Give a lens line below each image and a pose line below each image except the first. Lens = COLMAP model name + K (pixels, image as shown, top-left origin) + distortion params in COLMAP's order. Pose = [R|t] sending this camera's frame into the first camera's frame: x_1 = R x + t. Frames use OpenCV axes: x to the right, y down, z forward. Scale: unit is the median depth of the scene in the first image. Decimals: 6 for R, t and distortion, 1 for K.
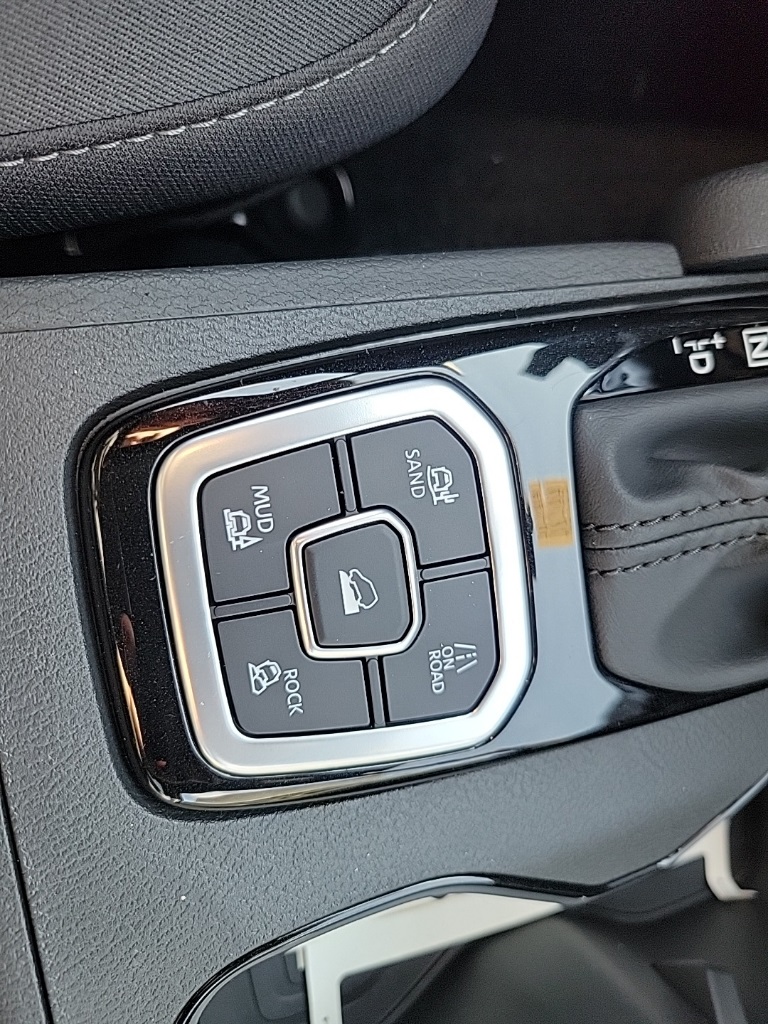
lens RADIAL K [[775.6, 0, 386.3], [0, 775.6, 510.4], [0, 0, 1]] dist [0.052790, -0.029819]
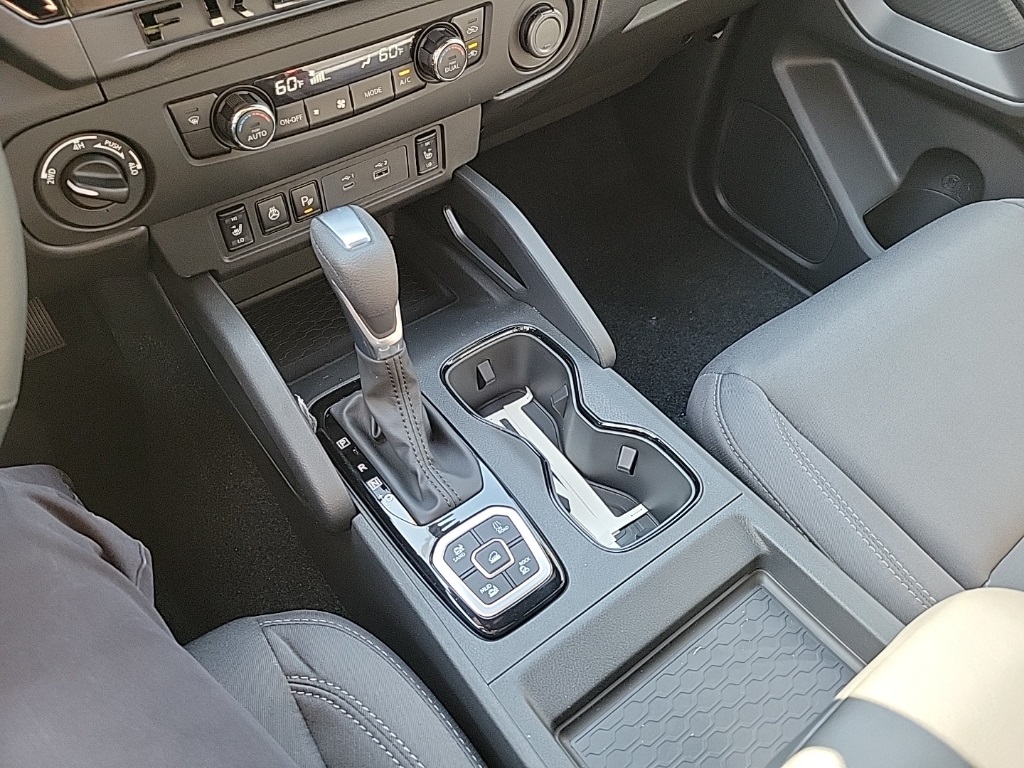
lens RADIAL K [[775.6, 0, 516.4], [0, 775.6, 389.2], [0, 0, 1]] dist [0.052790, -0.029819]
pose [[-0.437789, -0.865707, 0.242675, -0.273795], [0.882544, -0.362262, 0.299805, -0.594273], [-0.171631, 0.345423, 0.922619, -2.608810]]
